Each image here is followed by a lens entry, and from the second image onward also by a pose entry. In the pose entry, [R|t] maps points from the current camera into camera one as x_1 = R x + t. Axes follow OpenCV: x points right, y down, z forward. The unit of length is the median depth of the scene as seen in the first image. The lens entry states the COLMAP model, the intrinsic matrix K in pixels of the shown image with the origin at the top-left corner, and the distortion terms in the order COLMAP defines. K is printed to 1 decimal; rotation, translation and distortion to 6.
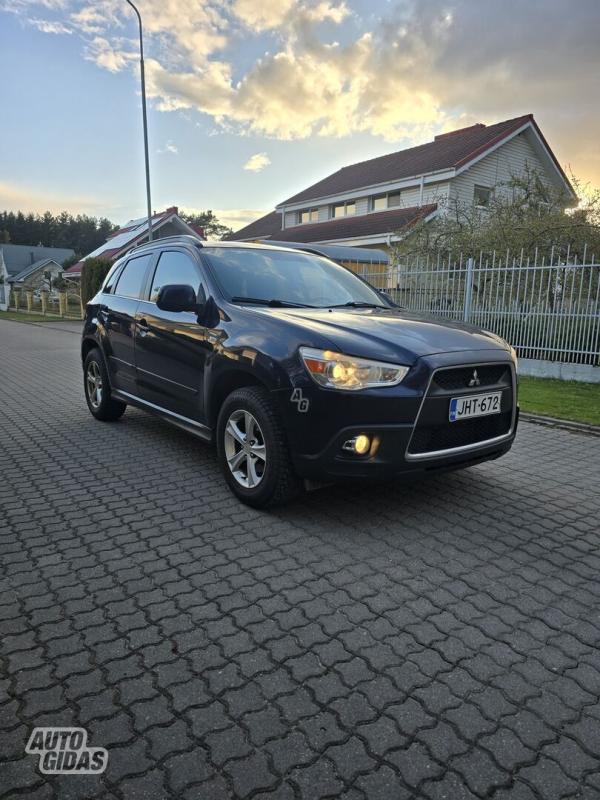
lens RADIAL K [[541.0, 0, 299.7], [0, 541.0, 400.3], [0, 0, 1]] dist [0.037569, -0.033266]
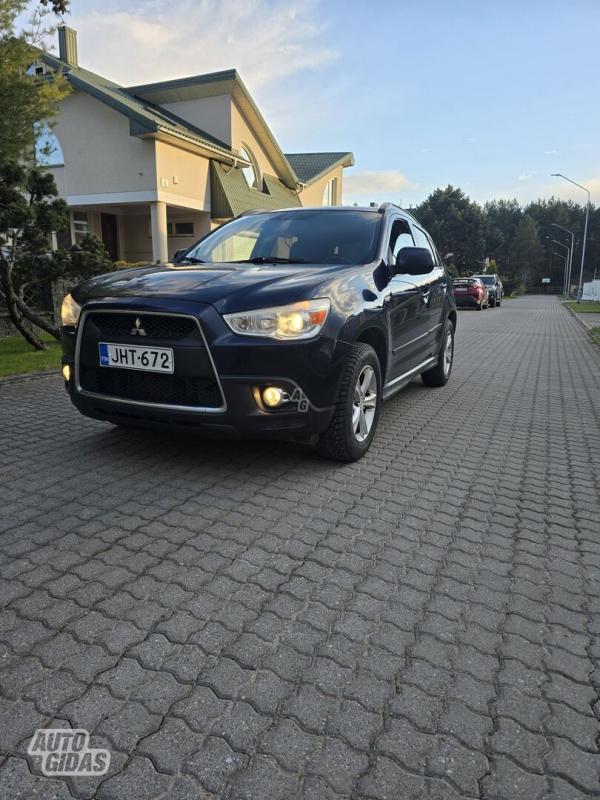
lens RADIAL K [[541.0, 0, 297.3], [0, 541.0, 399.0], [0, 0, 1]] dist [0.037569, -0.033266]
pose [[0.457363, 0.175551, -0.871781, 1.265029], [-0.166774, 0.979860, 0.109820, -0.067596], [0.873502, 0.095163, 0.477429, 0.807125]]
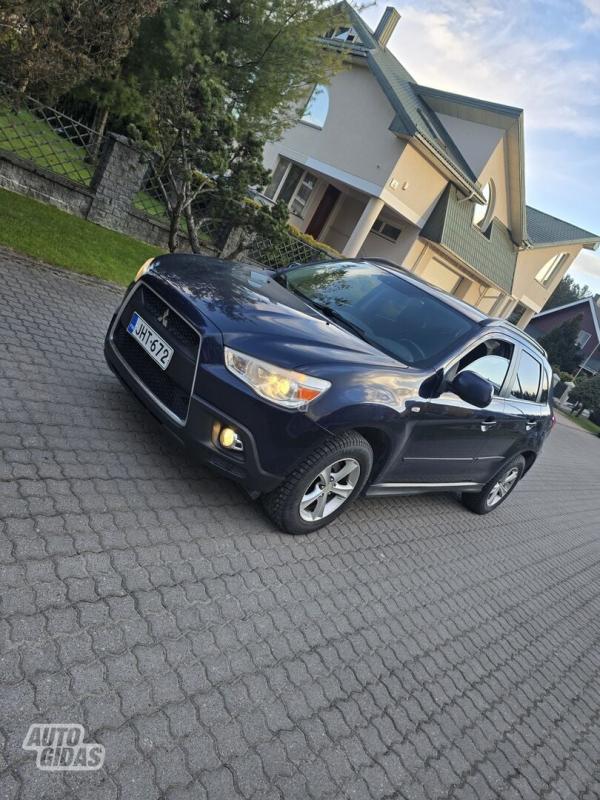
lens RADIAL K [[541.0, 0, 292.8], [0, 541.0, 399.4], [0, 0, 1]] dist [0.037569, -0.033266]
pose [[0.085883, 0.330331, -0.939950, 1.316593], [-0.611377, 0.762394, 0.212070, -0.277547], [0.786666, 0.556450, 0.267433, 1.001387]]
